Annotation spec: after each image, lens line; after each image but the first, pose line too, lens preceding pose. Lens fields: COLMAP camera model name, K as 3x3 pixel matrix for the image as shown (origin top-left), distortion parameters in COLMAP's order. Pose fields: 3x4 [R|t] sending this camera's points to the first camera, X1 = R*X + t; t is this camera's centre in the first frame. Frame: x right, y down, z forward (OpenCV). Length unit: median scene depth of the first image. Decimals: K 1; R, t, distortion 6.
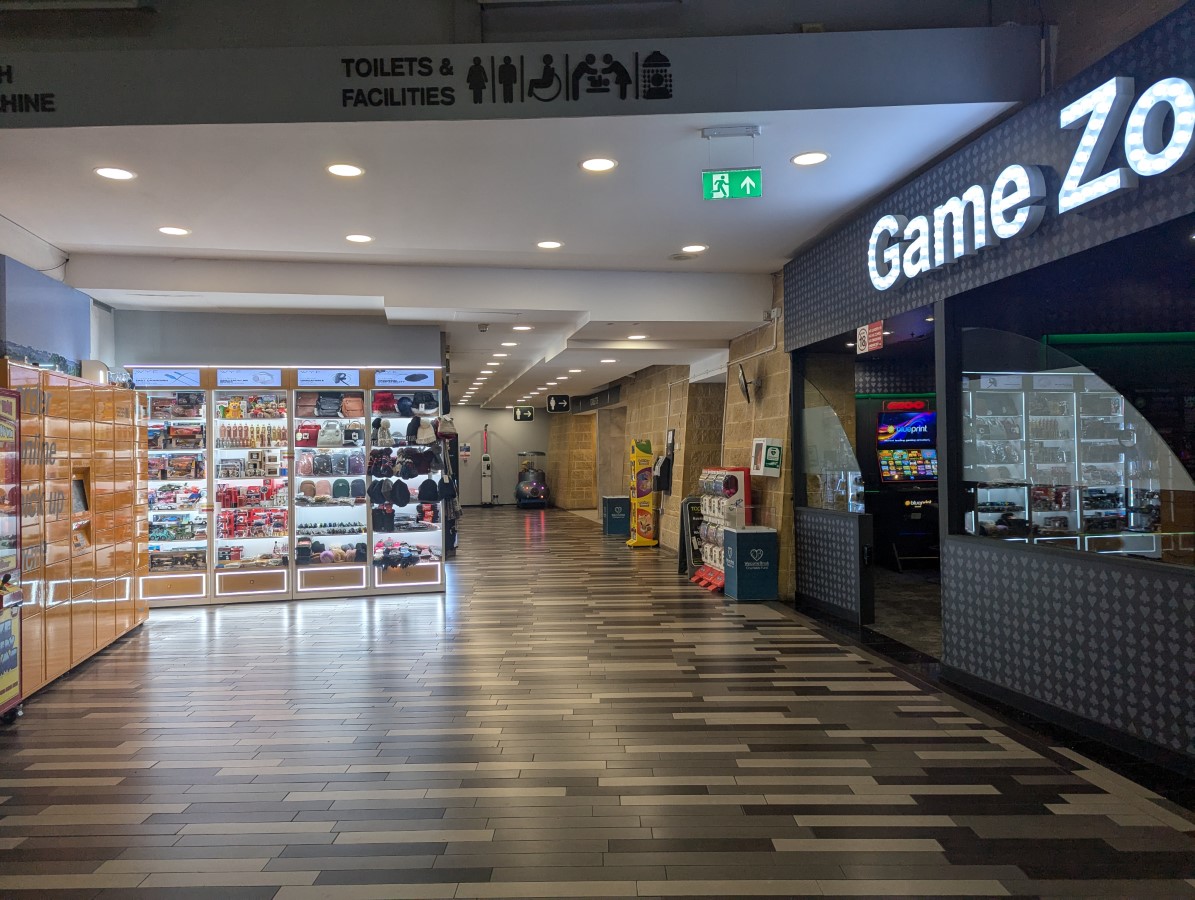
lens RADIAL K [[865.9, 0, 595.6], [0, 865.9, 450.3], [0, 0, 1]] dist [0.048359, 0.003506]
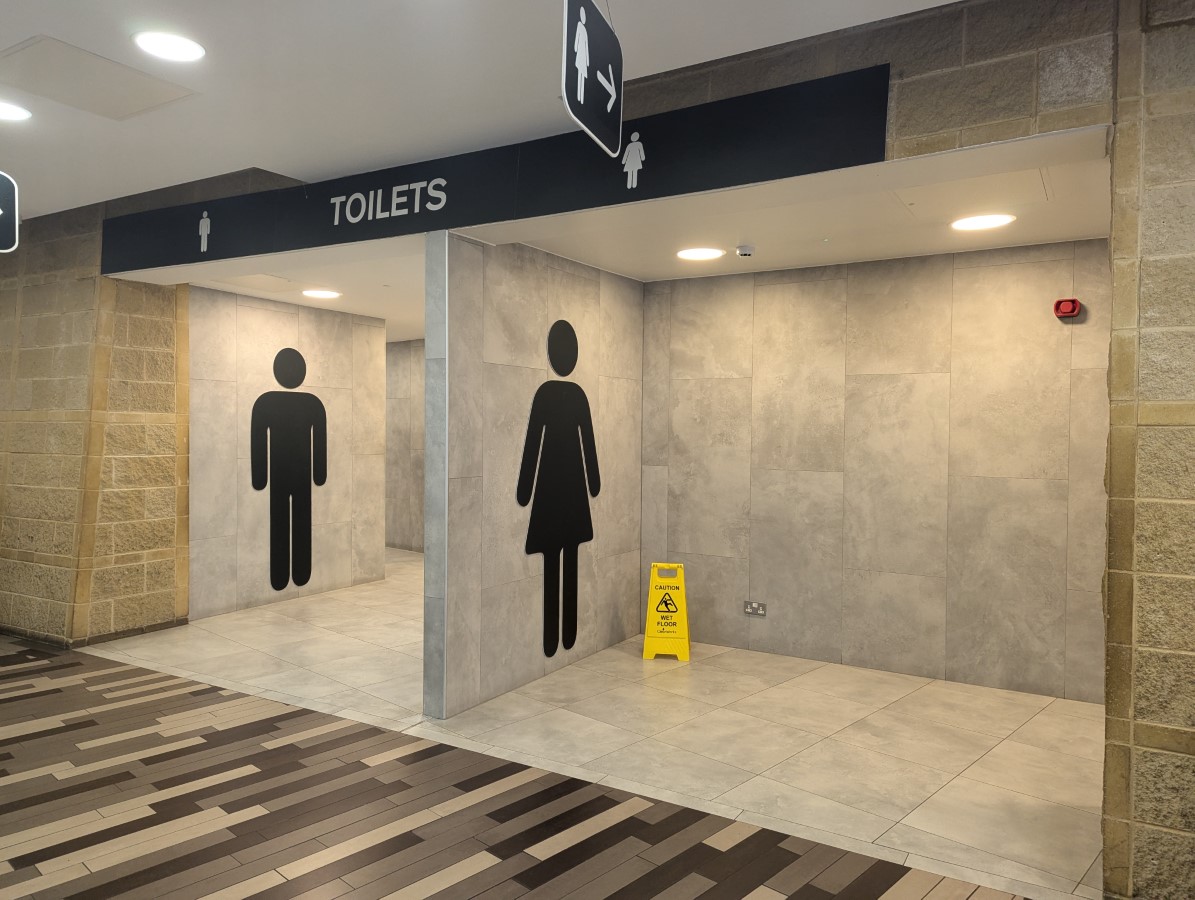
lens RADIAL K [[865.9, 0, 595.7], [0, 865.9, 454.1], [0, 0, 1]] dist [0.048359, 0.003506]
pose [[0.682316, 0.008927, 0.731002, -0.118637], [-0.024448, 0.999645, 0.010613, 0.006041], [-0.730648, -0.025113, 0.682292, 0.710340]]
